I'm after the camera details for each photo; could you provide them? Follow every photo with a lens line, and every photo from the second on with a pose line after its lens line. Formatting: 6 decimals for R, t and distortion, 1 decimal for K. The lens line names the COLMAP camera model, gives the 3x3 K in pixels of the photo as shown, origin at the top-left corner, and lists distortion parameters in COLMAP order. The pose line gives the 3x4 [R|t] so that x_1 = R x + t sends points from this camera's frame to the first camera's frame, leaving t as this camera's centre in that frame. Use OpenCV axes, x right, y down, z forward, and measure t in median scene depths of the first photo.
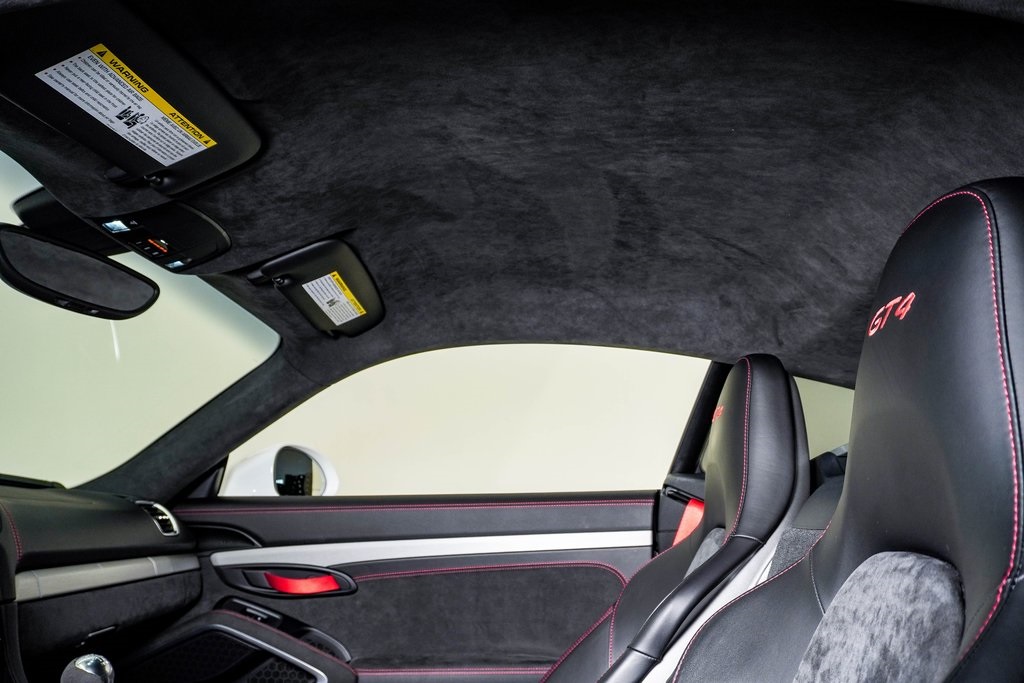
lens RADIAL K [[849.7, 0, 512.0], [0, 849.7, 341.5], [0, 0, 1]] dist [-0.027643, -0.003471]
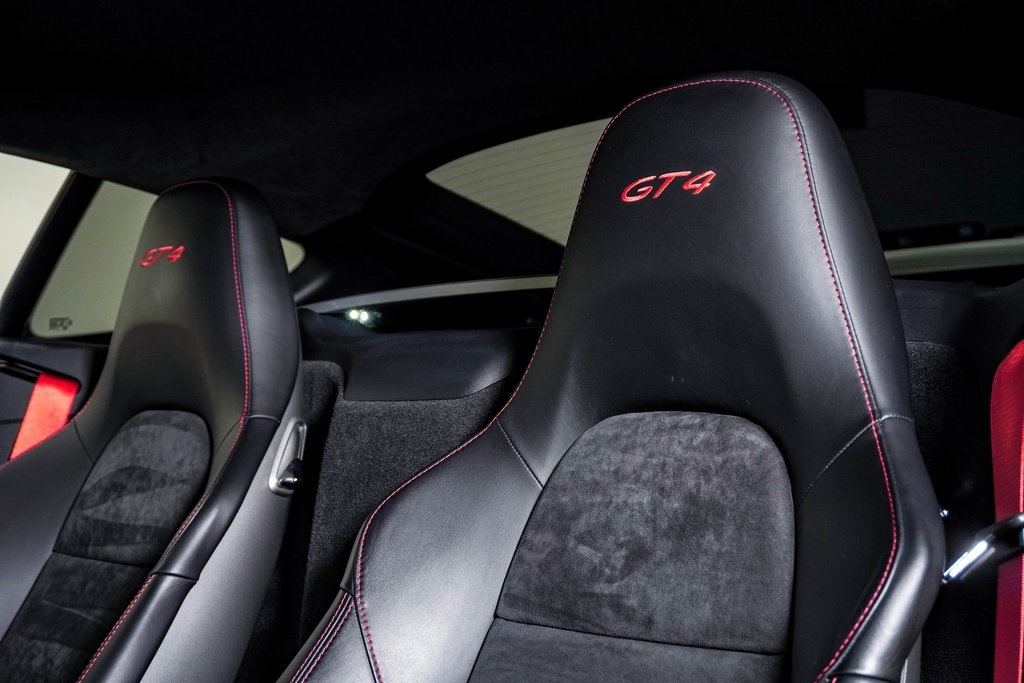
lens RADIAL K [[1332.5, 0, 512.0], [0, 1332.5, 341.5], [0, 0, 1]] dist [0.030516, 0.022892]
pose [[0.642895, -0.032702, 0.765256, -0.360512], [-0.097996, 0.987366, 0.124520, -0.010992], [-0.759659, -0.155046, 0.631568, 0.035181]]
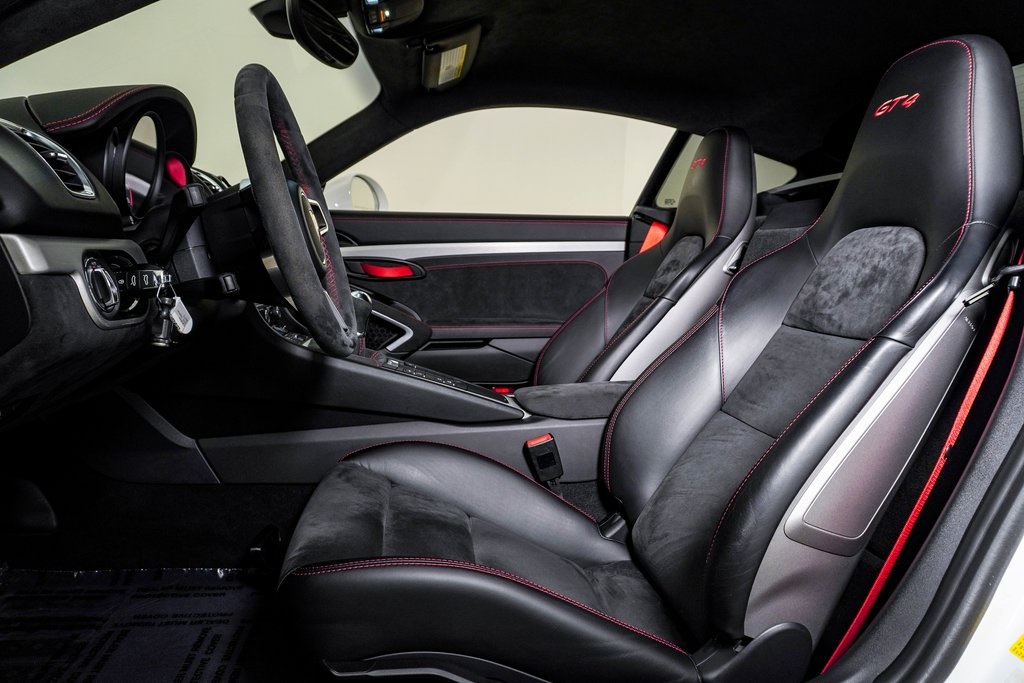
lens RADIAL K [[686.1, 0, 512.0], [0, 686.1, 341.5], [0, 0, 1]] dist [-0.019235, 0.003413]
pose [[0.980817, 0.006123, 0.194833, -0.278110], [-0.067440, 0.948441, 0.309697, 0.023212], [-0.182891, -0.316896, 0.930660, -0.178013]]
